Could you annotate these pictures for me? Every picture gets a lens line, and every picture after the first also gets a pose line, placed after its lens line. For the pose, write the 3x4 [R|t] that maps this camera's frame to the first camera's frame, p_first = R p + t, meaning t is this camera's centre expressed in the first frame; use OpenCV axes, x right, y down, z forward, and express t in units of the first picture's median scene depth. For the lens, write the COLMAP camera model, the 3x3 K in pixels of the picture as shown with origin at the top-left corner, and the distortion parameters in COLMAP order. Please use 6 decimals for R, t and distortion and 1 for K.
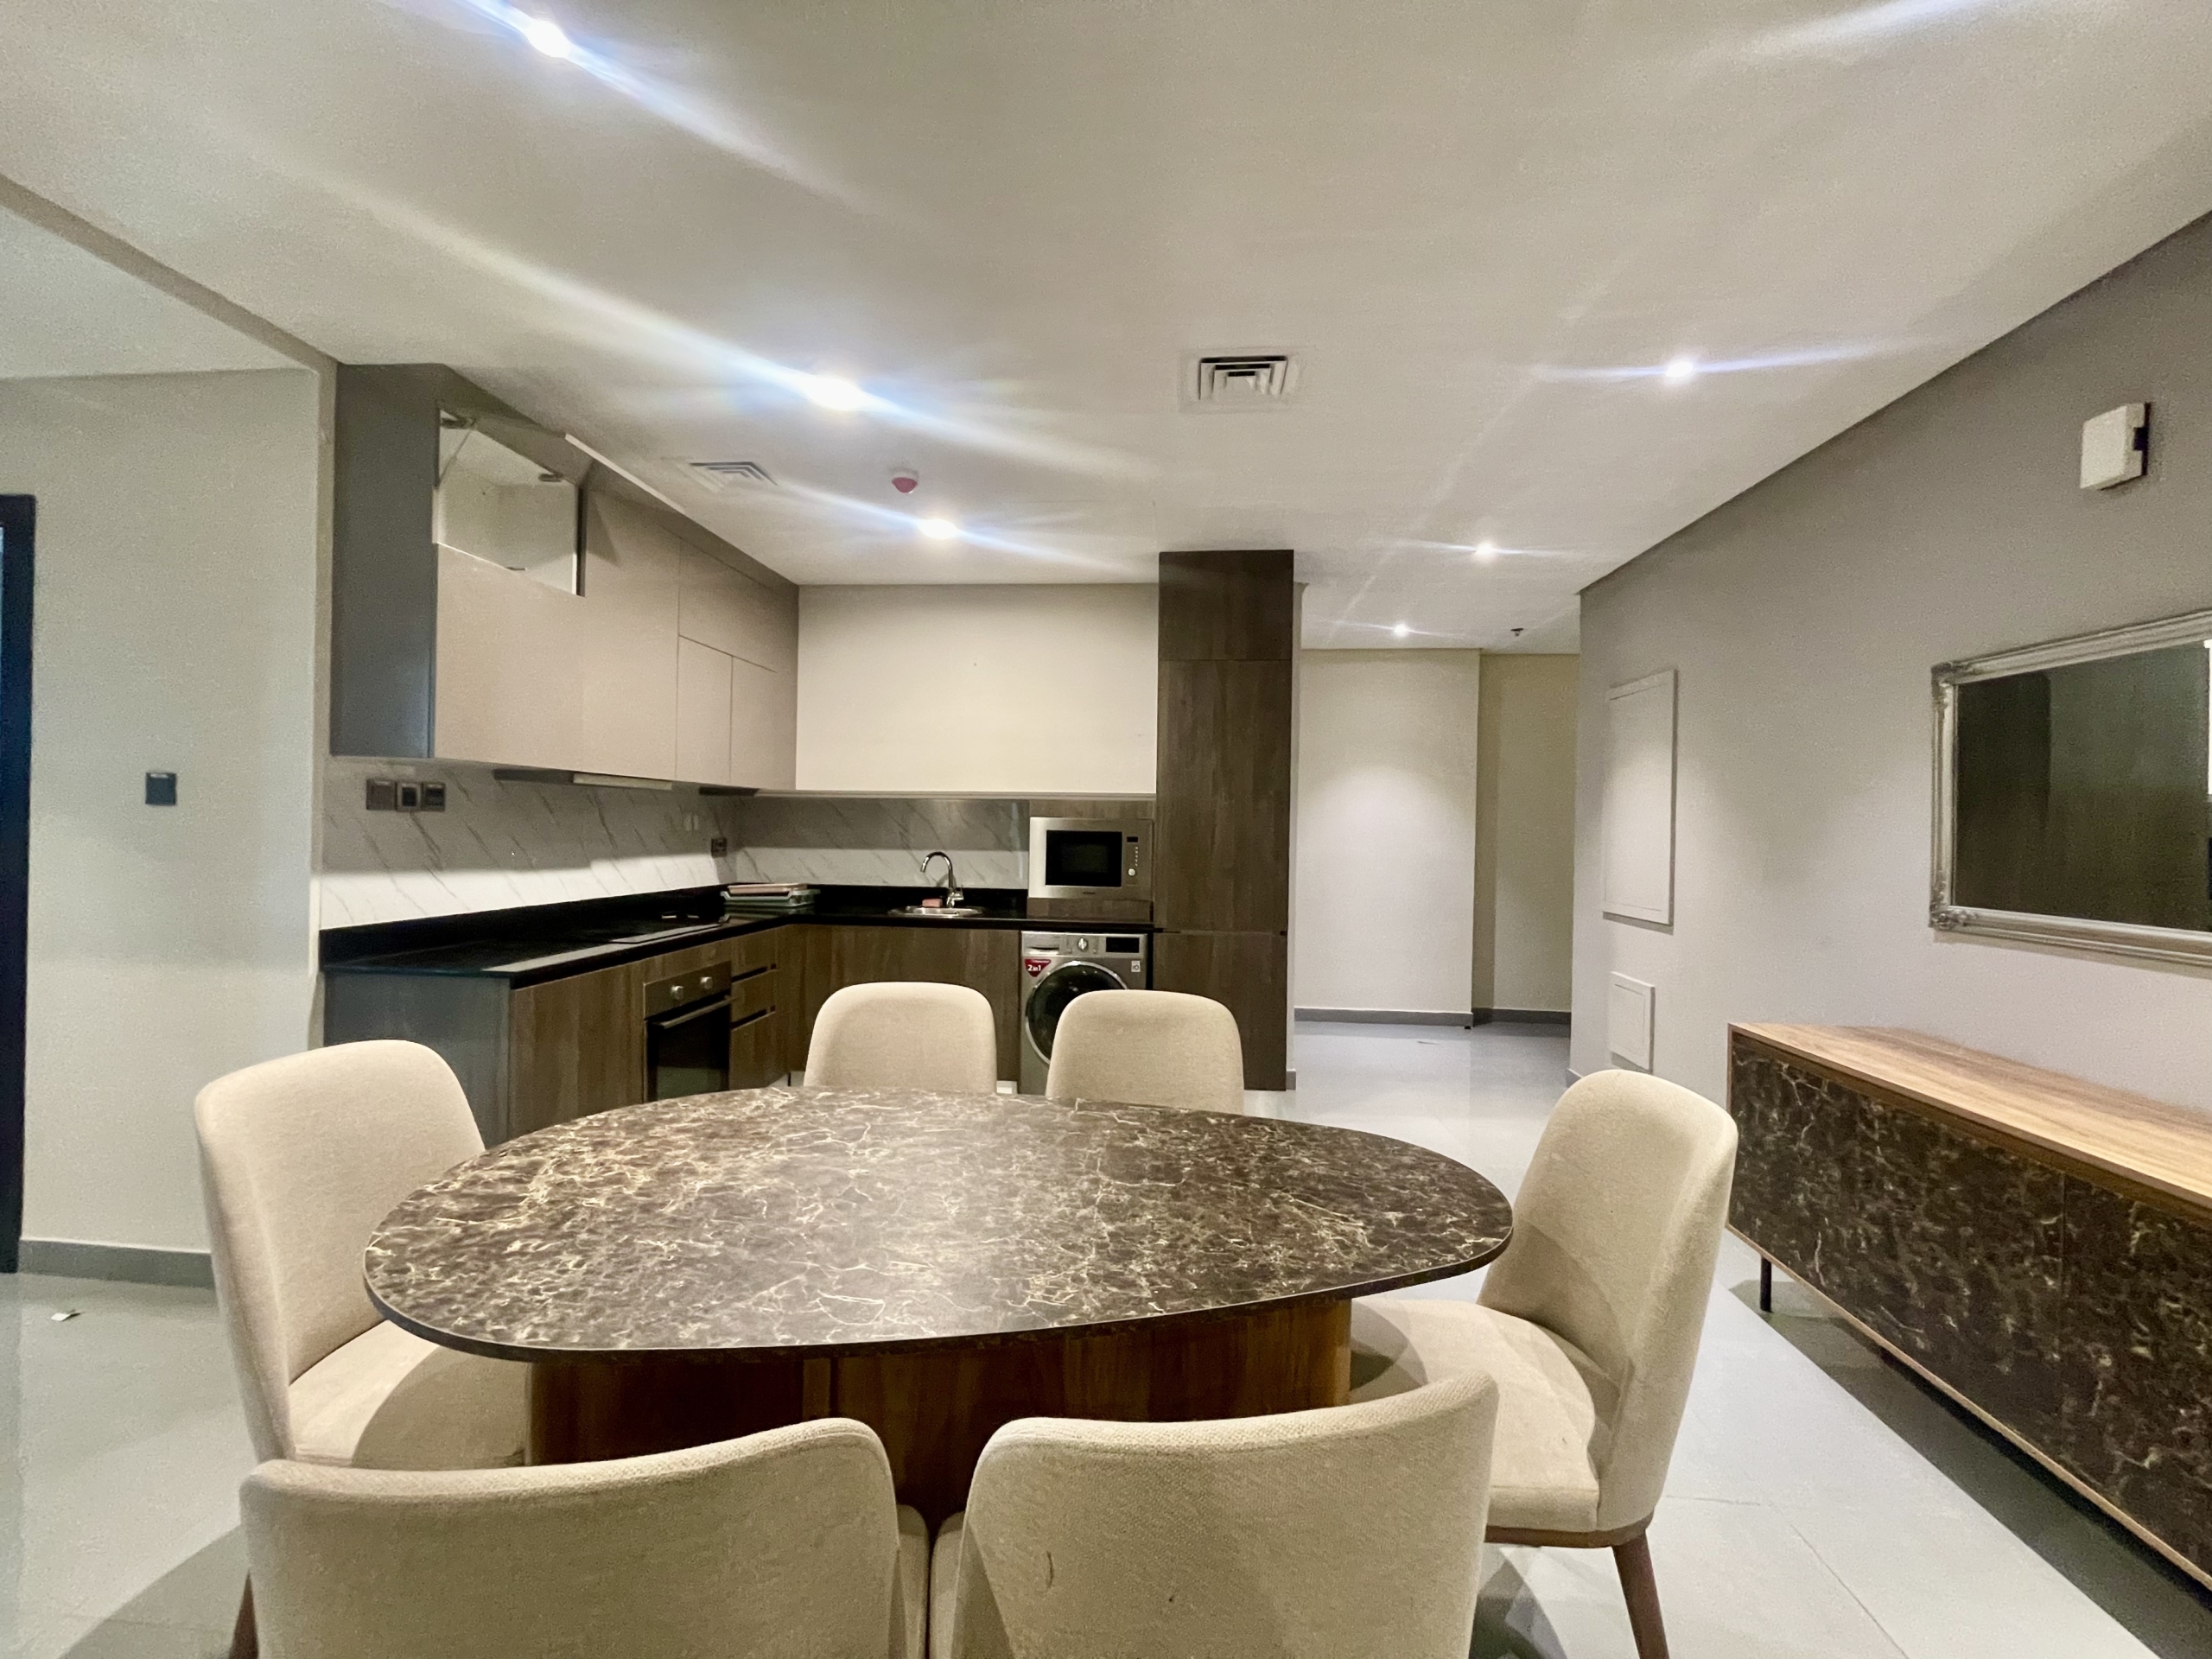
lens RADIAL K [[884.7, 0, 1116.1], [0, 884.7, 819.3], [0, 0, 1]] dist [0.008481, 0.001116]
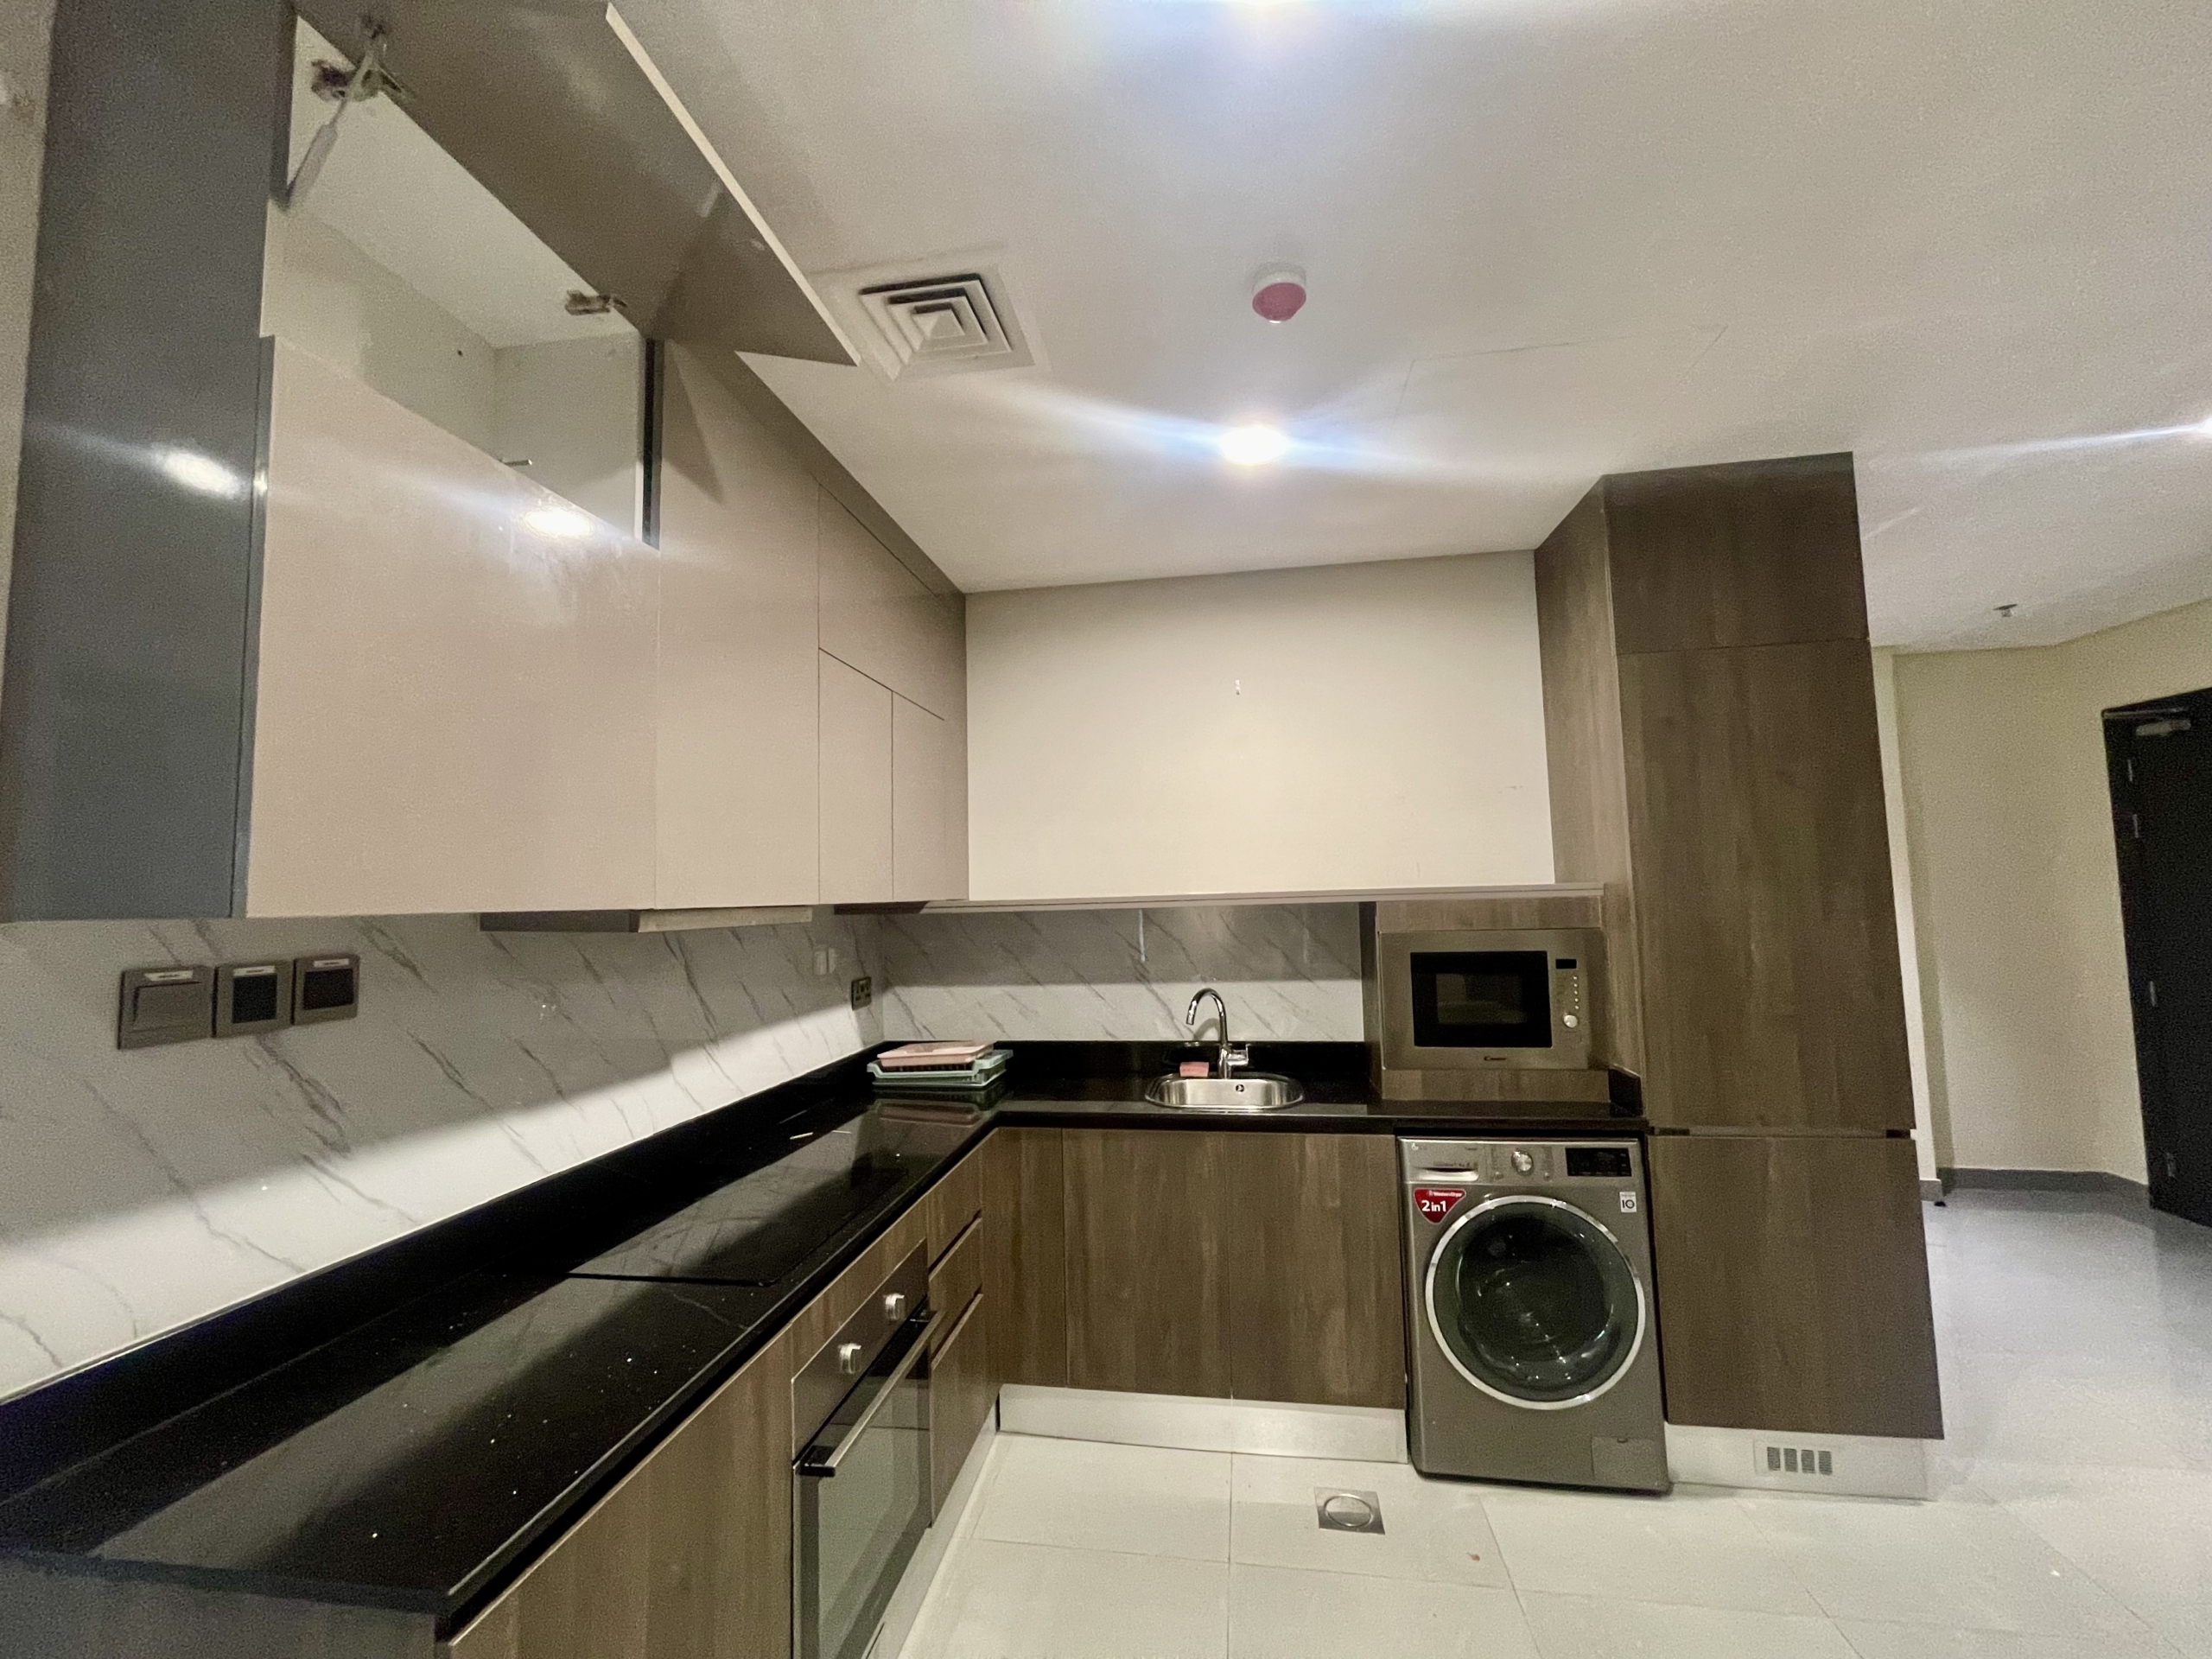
lens RADIAL K [[884.7, 0, 1125.8], [0, 884.7, 823.7], [0, 0, 1]] dist [0.008481, 0.001116]
pose [[0.997553, -0.046082, -0.052574, -0.243983], [0.042204, 0.996465, -0.072634, -0.040343], [0.055735, 0.070237, 0.995972, 0.406021]]
